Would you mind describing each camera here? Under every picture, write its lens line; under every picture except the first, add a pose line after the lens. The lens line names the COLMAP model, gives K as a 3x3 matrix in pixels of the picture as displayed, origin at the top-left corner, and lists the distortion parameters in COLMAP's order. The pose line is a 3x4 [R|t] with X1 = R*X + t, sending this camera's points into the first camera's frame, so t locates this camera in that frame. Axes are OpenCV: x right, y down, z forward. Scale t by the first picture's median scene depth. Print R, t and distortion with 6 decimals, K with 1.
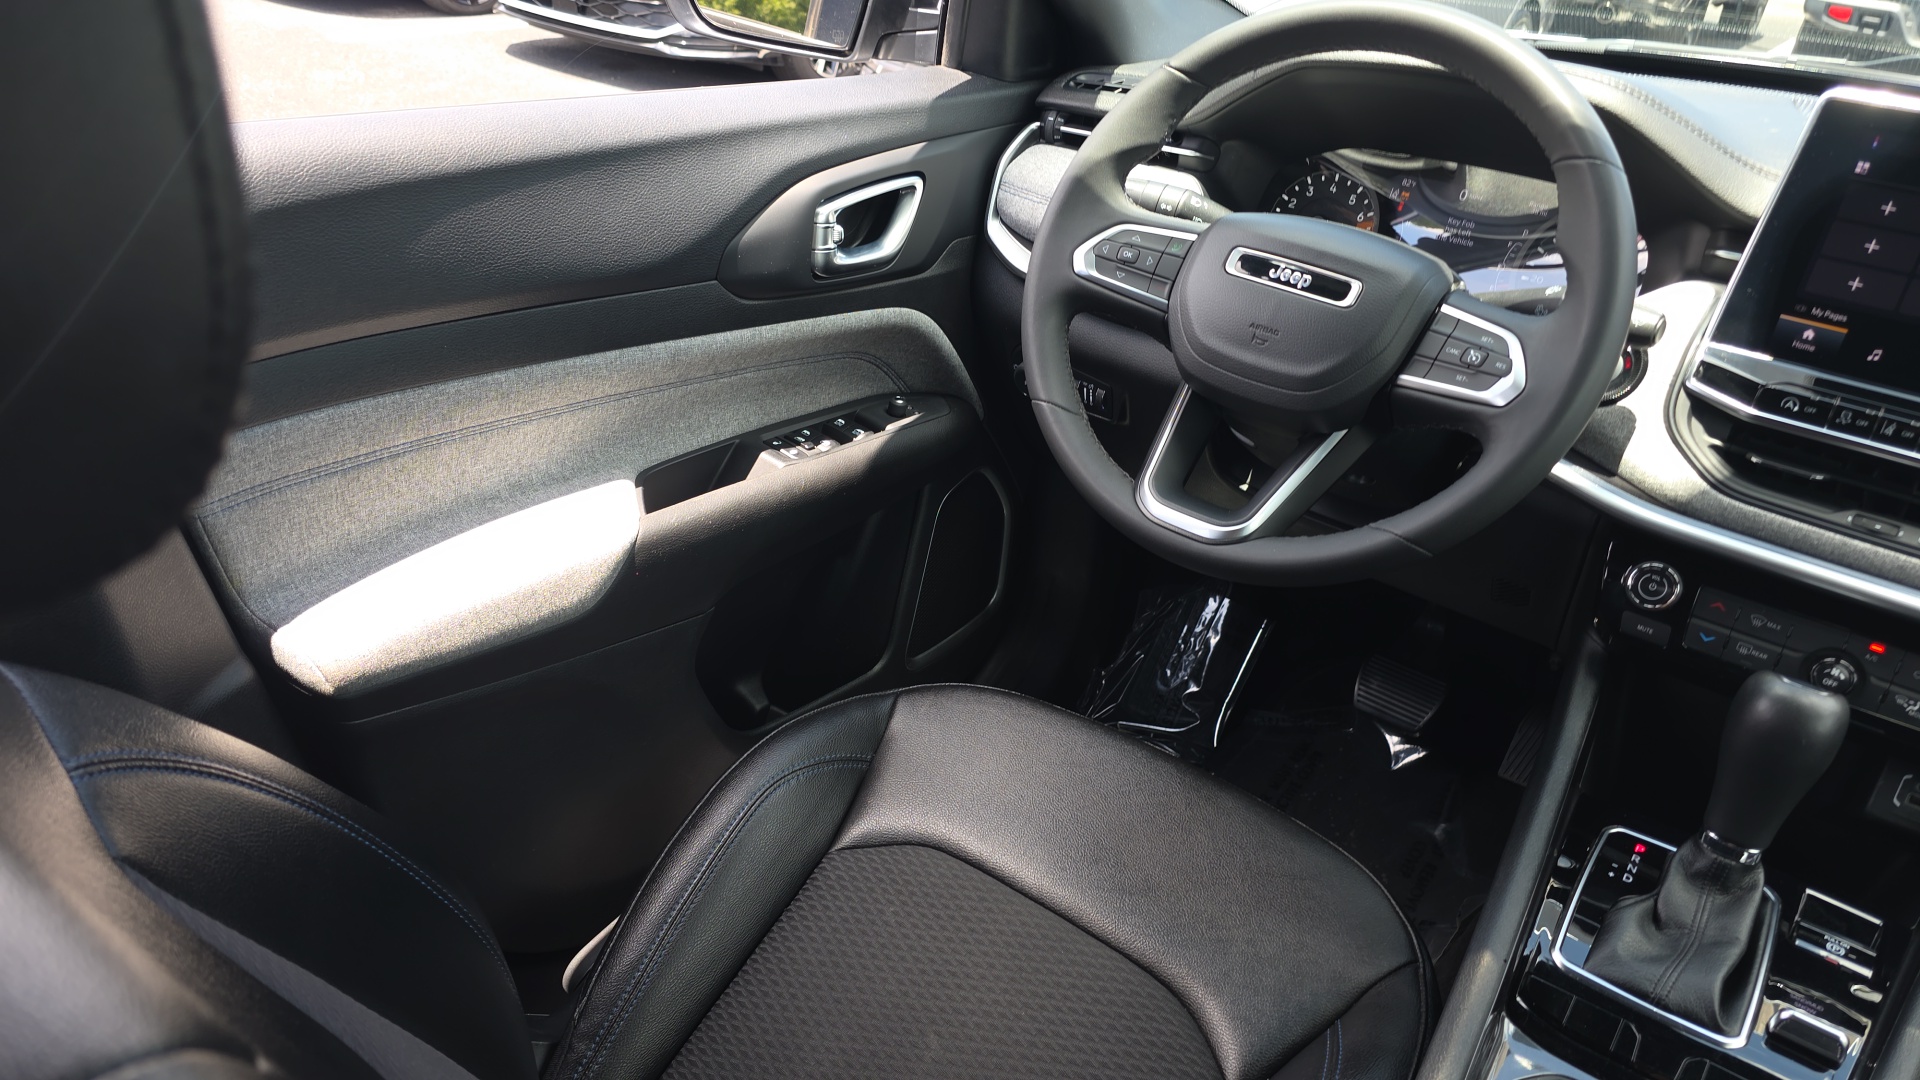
lens RADIAL K [[1298.9, 0, 929.1], [0, 1298.9, 561.4], [0, 0, 1]] dist [0.060762, -0.060411]
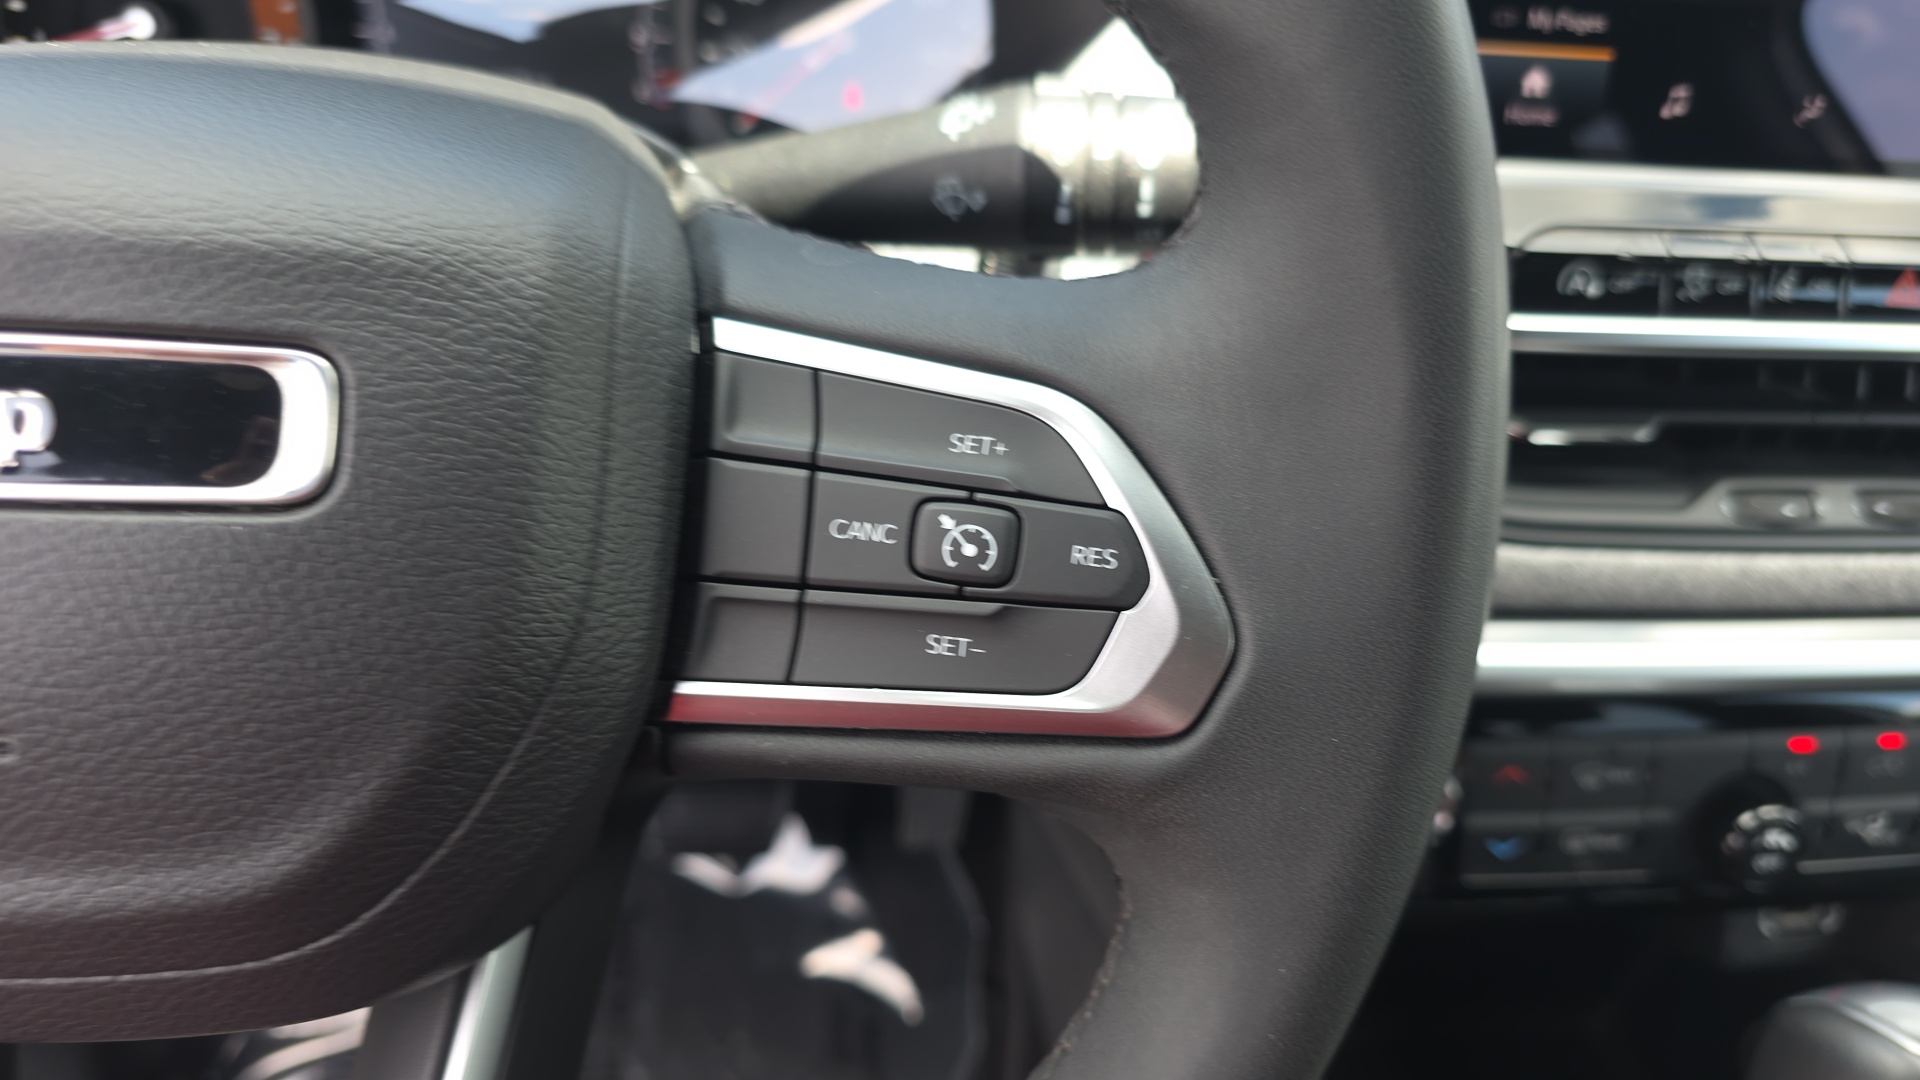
lens RADIAL K [[1373.4, 0, 985.5], [0, 1373.4, 577.9], [0, 0, 1]] dist [0.000069, -0.031224]
pose [[0.728741, -0.428190, 0.534406, 0.273261], [0.325355, 0.903185, 0.280002, -0.202315], [-0.602562, -0.030177, 0.797502, 0.763154]]
